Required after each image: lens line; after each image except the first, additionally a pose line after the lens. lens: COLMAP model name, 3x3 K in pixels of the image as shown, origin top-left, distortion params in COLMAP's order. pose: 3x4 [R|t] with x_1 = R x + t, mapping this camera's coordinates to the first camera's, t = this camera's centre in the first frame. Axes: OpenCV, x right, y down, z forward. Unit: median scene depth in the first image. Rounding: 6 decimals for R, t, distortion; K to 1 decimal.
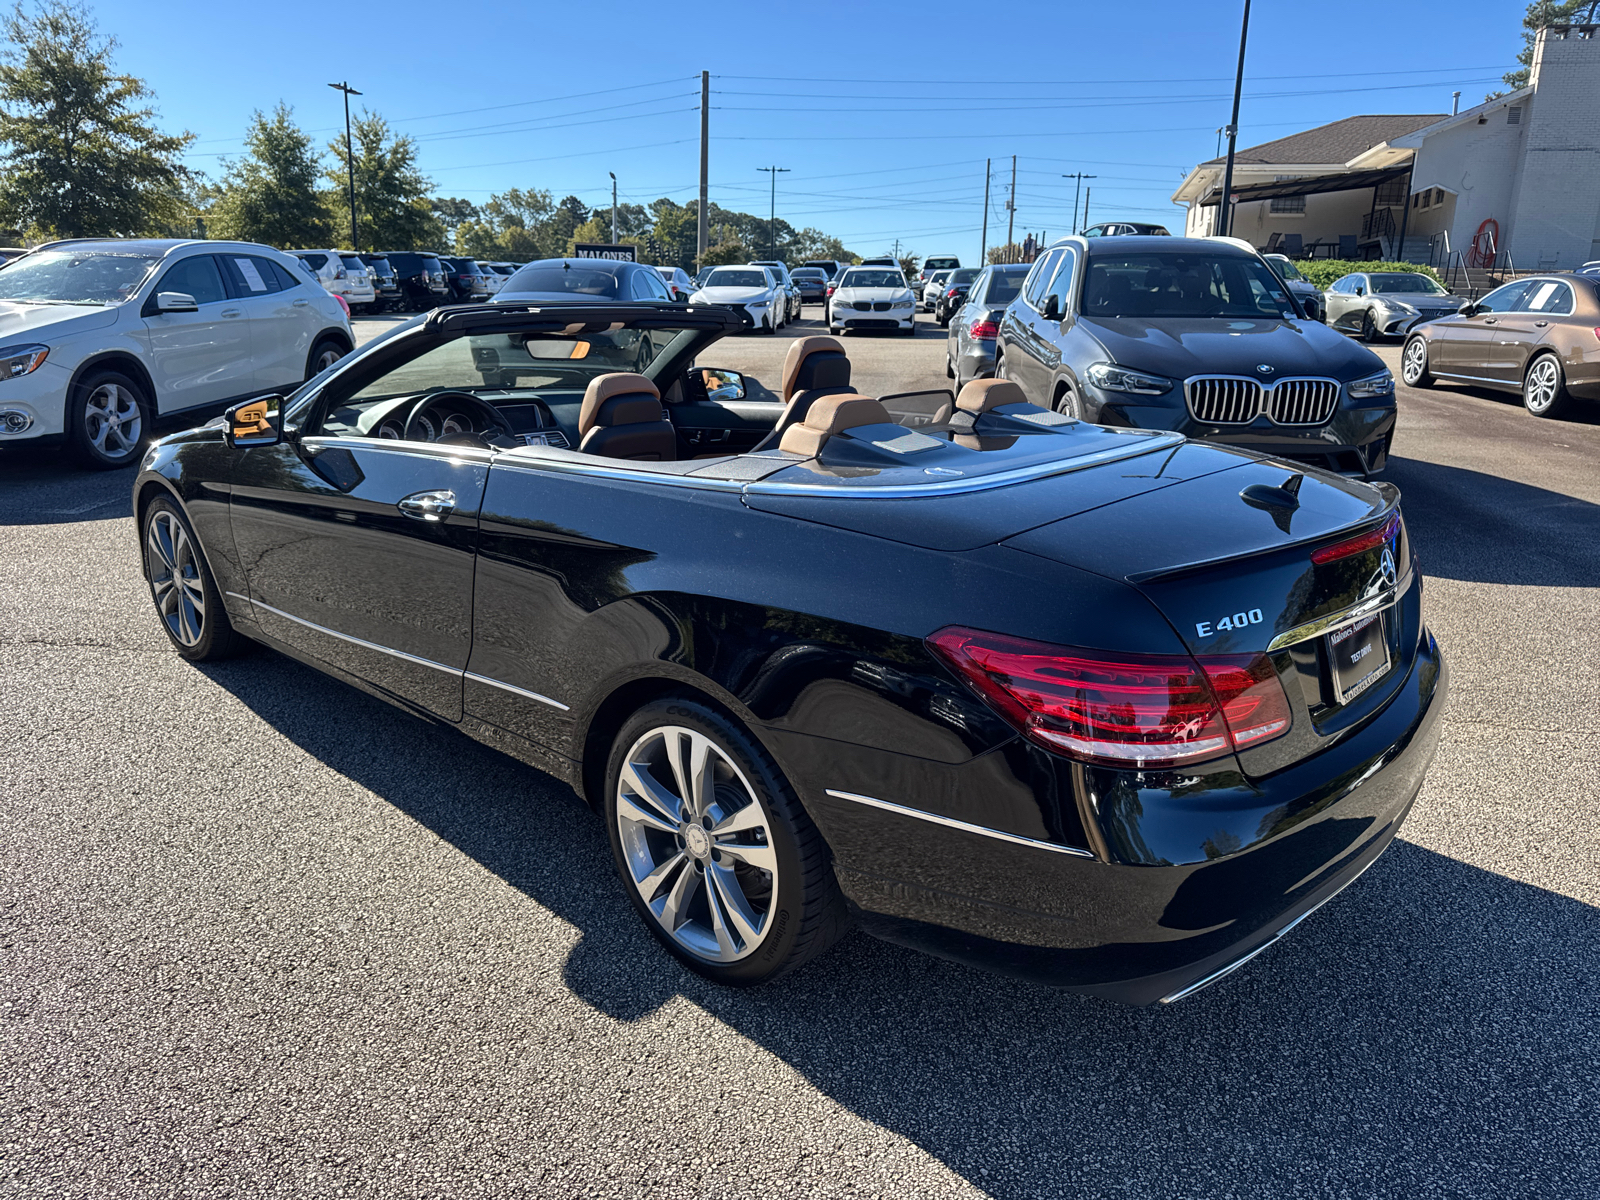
lens RADIAL K [[1133.4, 0, 800.0], [0, 1133.4, 600.0], [0, 0, 1]] dist [0.006162, -0.005248]
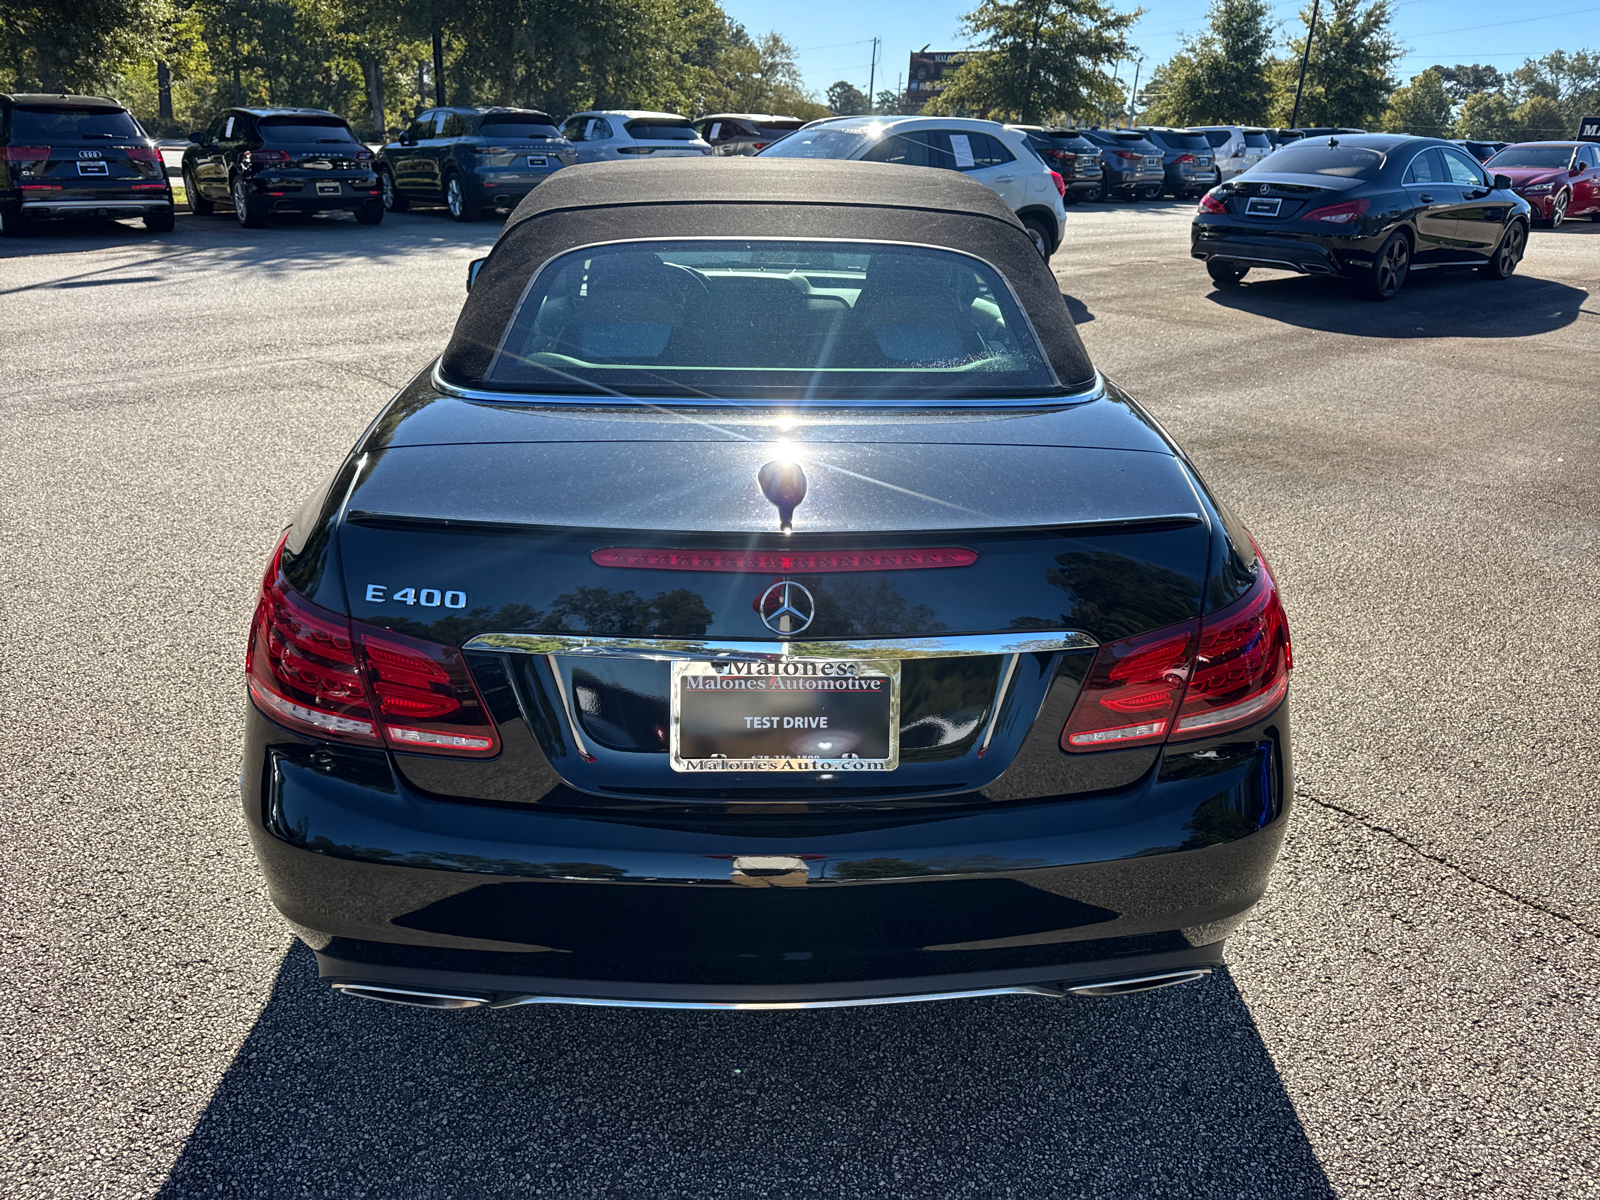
lens RADIAL K [[1133.4, 0, 800.0], [0, 1133.4, 600.0], [0, 0, 1]] dist [0.006162, -0.005248]
pose [[0.709320, 0.269484, -0.651340, 0.538690], [-0.205787, 0.962949, 0.174304, -0.085397], [0.674179, 0.010400, 0.738495, 0.288759]]
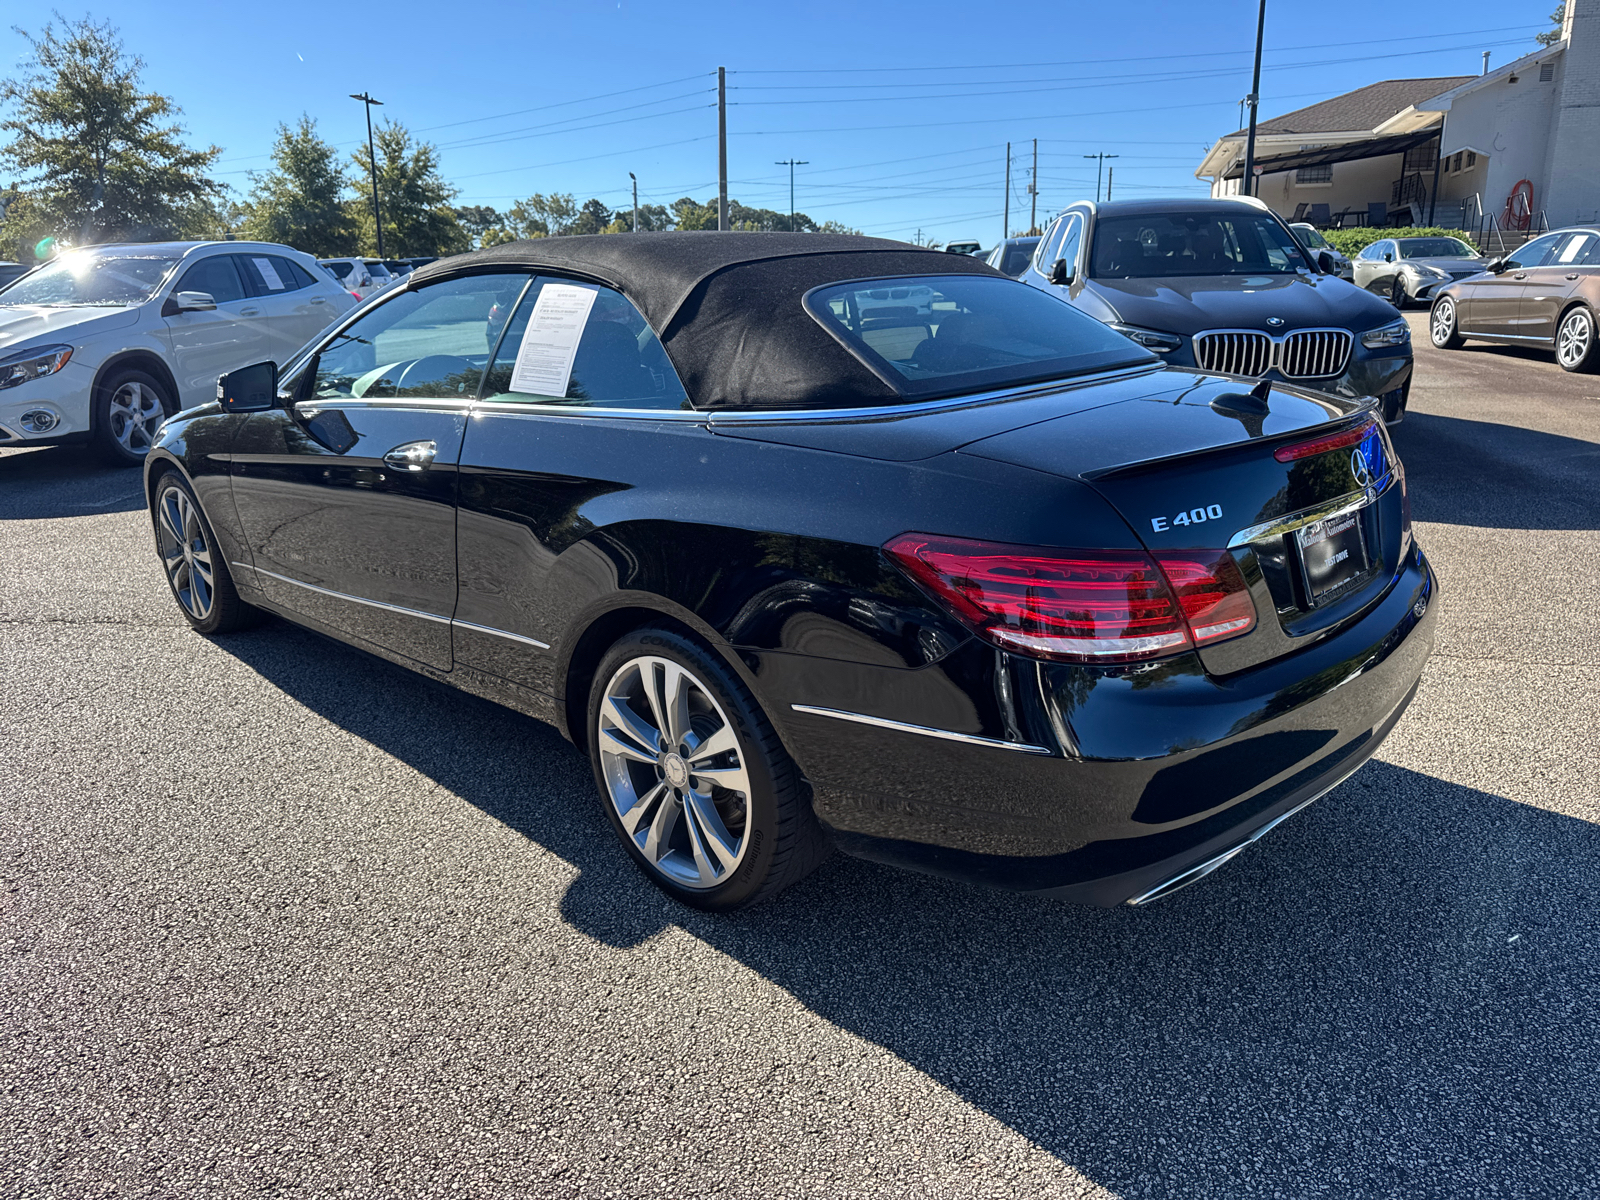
lens RADIAL K [[1130.5, 0, 791.2], [0, 1130.5, 602.7], [0, 0, 1]] dist [0.011570, -0.011472]
pose [[0.998951, -0.027476, -0.036629, 0.033521], [0.027716, 0.999597, 0.006058, 0.038368], [0.036448, -0.007067, 0.999311, 0.000670]]
